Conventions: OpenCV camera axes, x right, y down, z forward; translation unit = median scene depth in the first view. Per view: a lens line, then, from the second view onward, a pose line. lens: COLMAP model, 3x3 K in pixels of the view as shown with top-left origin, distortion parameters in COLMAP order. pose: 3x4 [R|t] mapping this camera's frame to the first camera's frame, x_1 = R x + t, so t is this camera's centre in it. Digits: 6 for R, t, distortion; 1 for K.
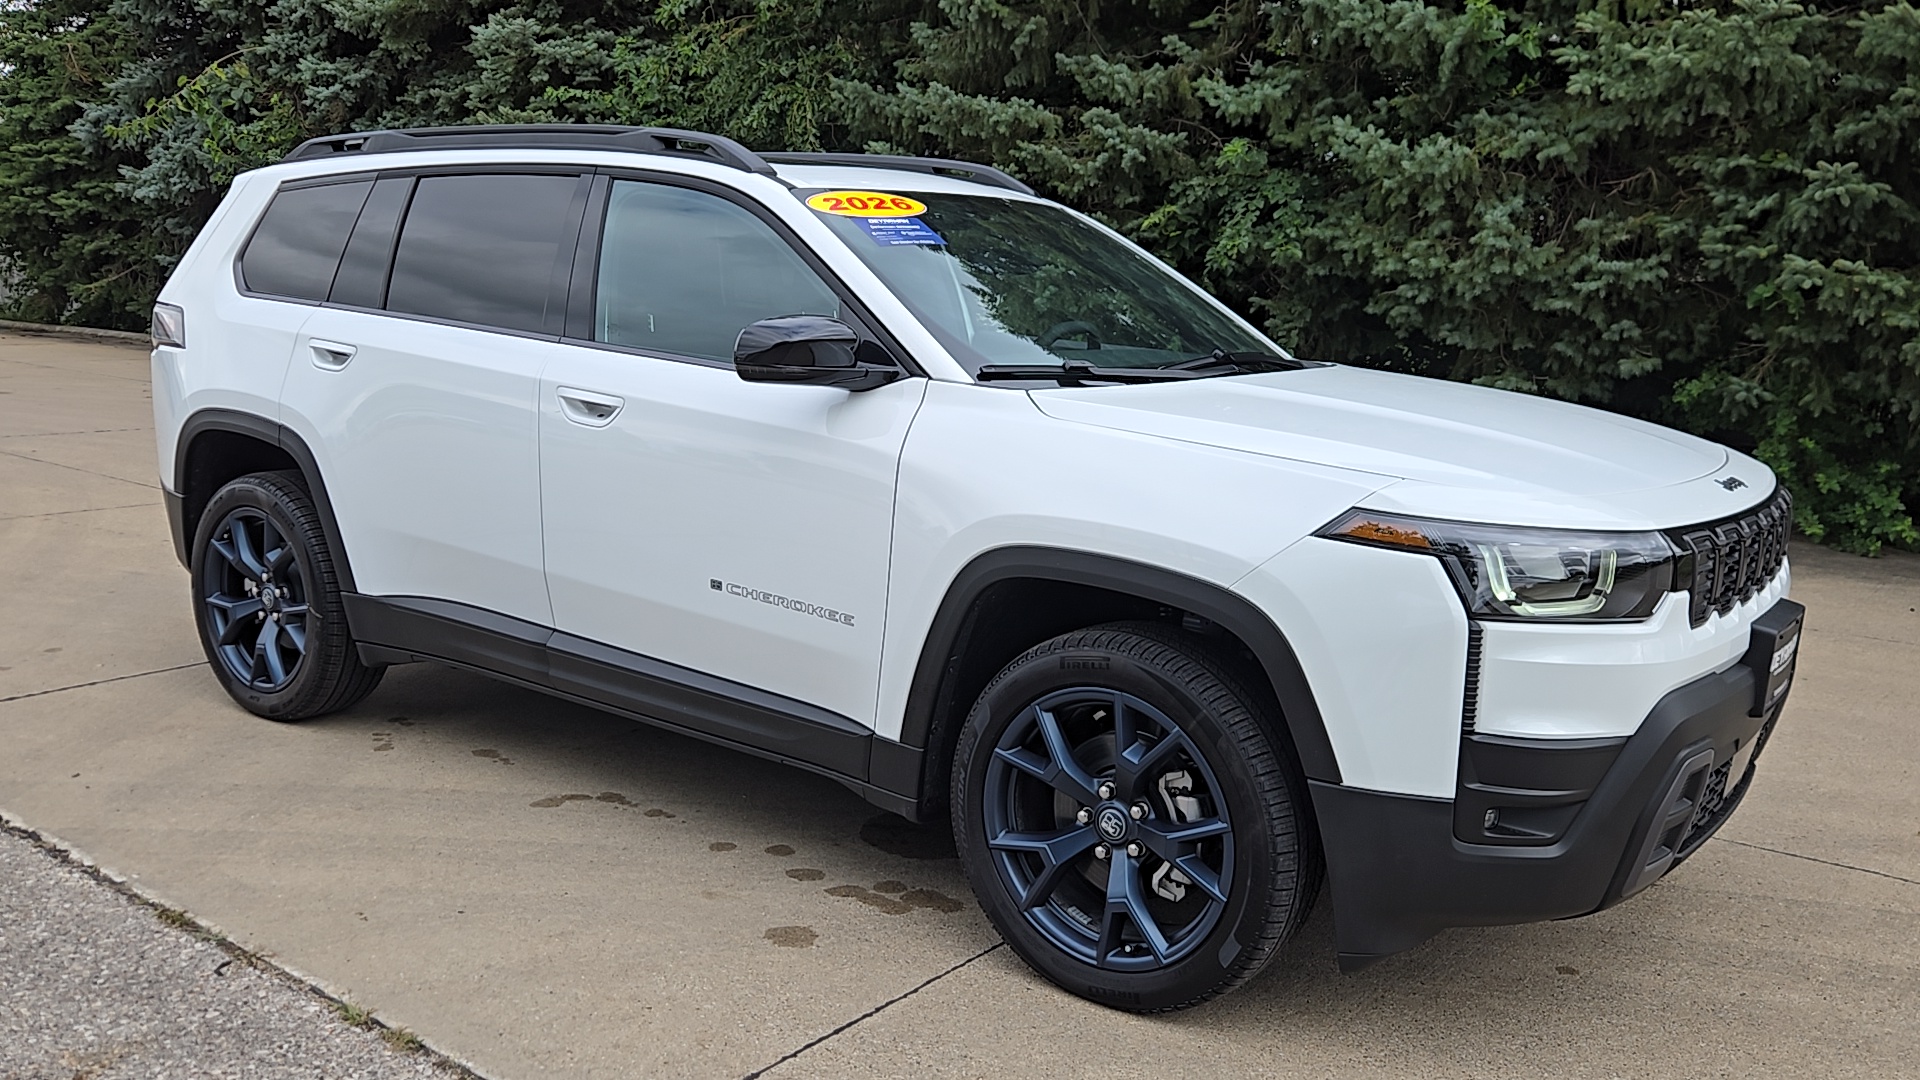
lens RADIAL K [[1605.8, 0, 956.9], [0, 1605.8, 535.5], [0, 0, 1]] dist [0.018969, -0.016253]
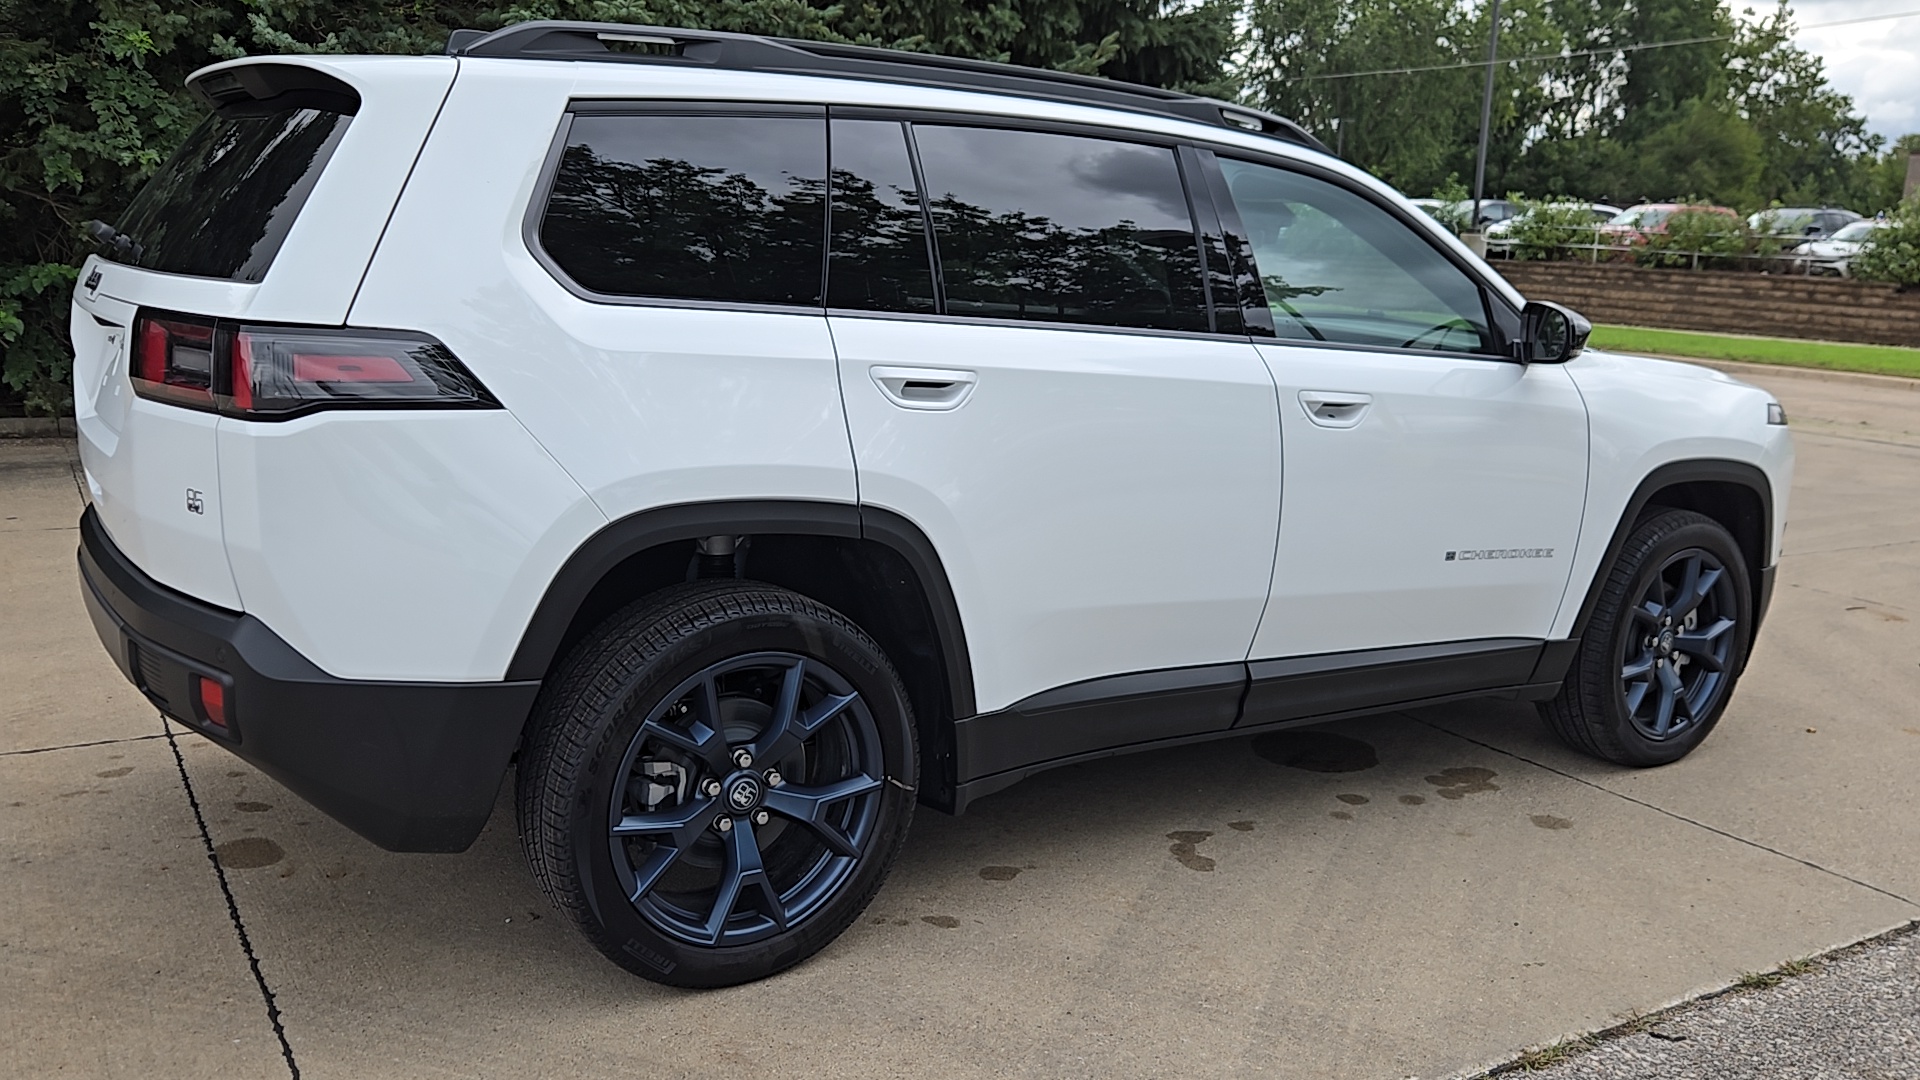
lens RADIAL K [[1605.8, 0, 947.8], [0, 1605.8, 532.0], [0, 0, 1]] dist [0.018969, -0.016253]
pose [[0.345605, -0.183013, 0.920361, -1.014664], [0.121224, 0.981286, 0.149607, -0.151248], [-0.930517, 0.059865, 0.361323, 0.744927]]
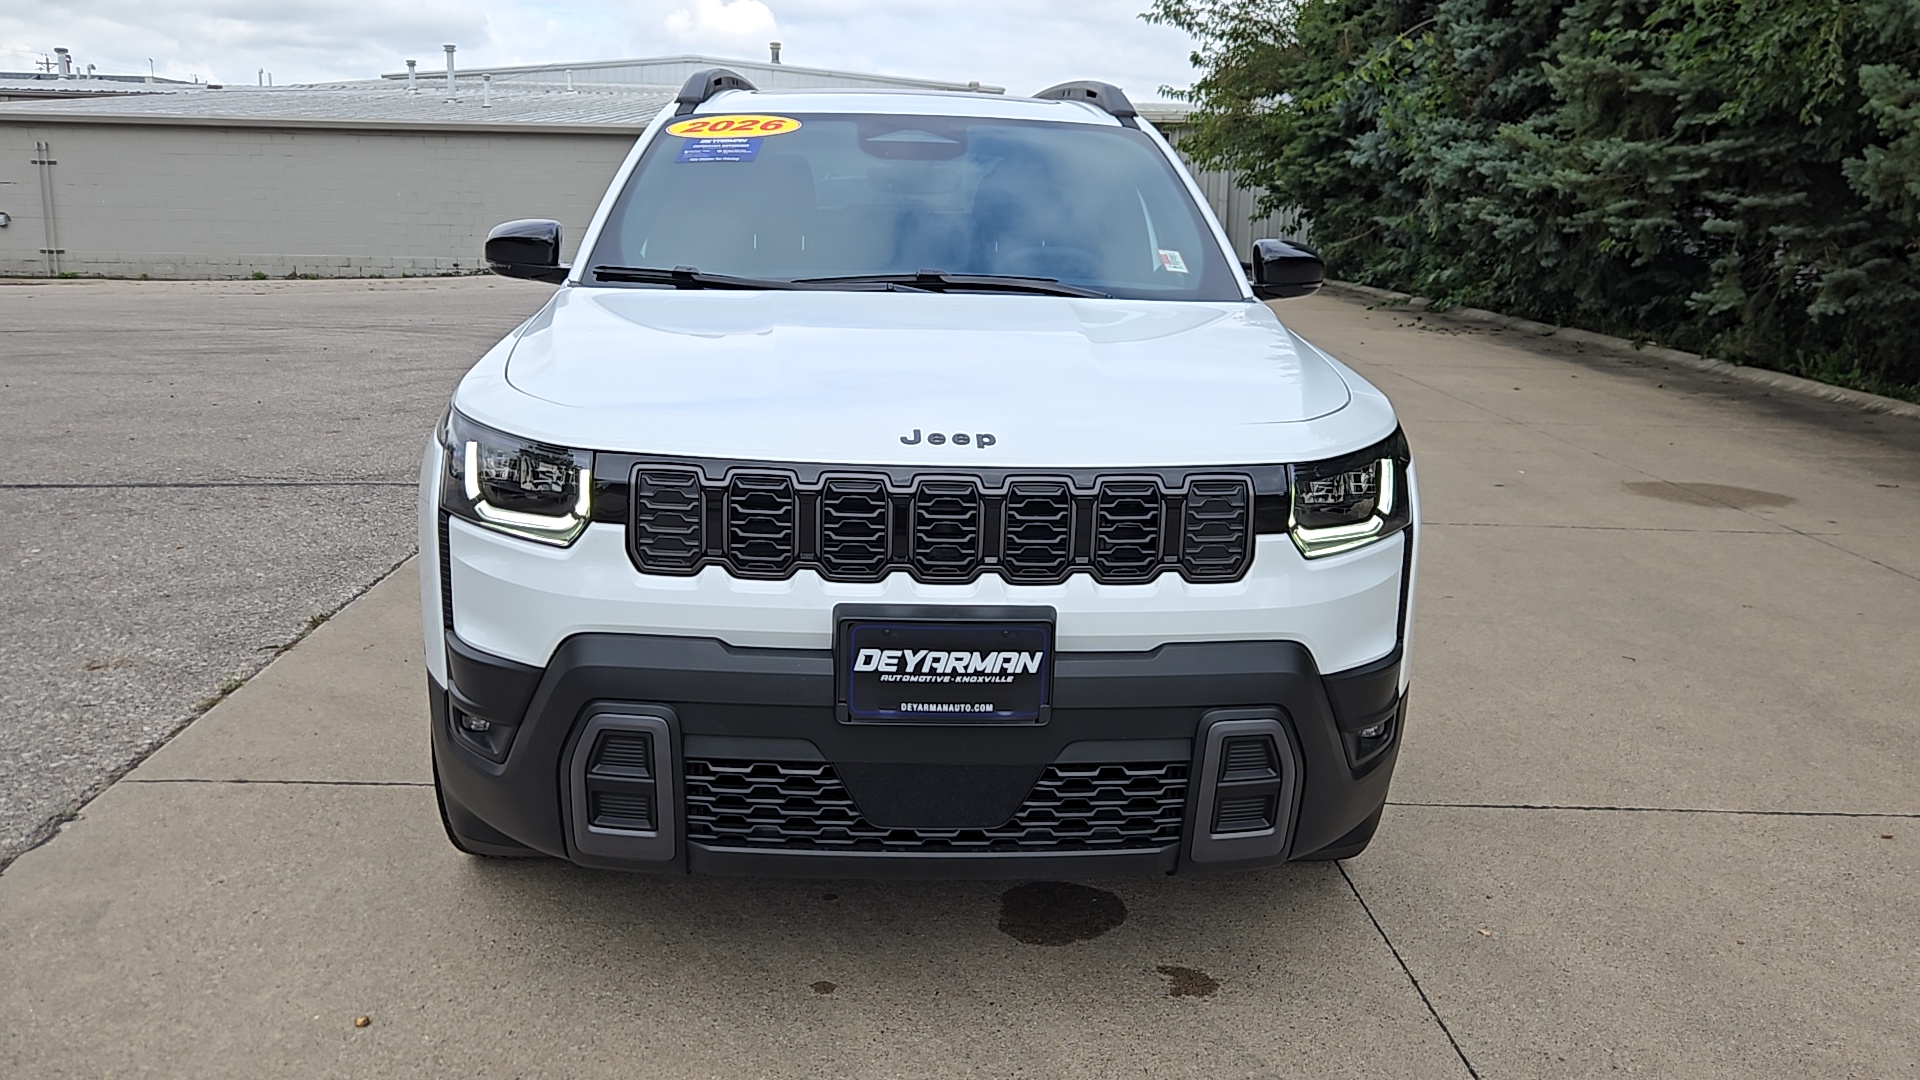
lens RADIAL K [[1605.8, 0, 963.2], [0, 1605.8, 551.9], [0, 0, 1]] dist [0.018969, -0.016253]
pose [[0.636977, 0.159436, -0.754215, 0.781226], [-0.140379, 0.986010, 0.089878, -0.034812], [0.757993, 0.048626, 0.650447, 0.366421]]
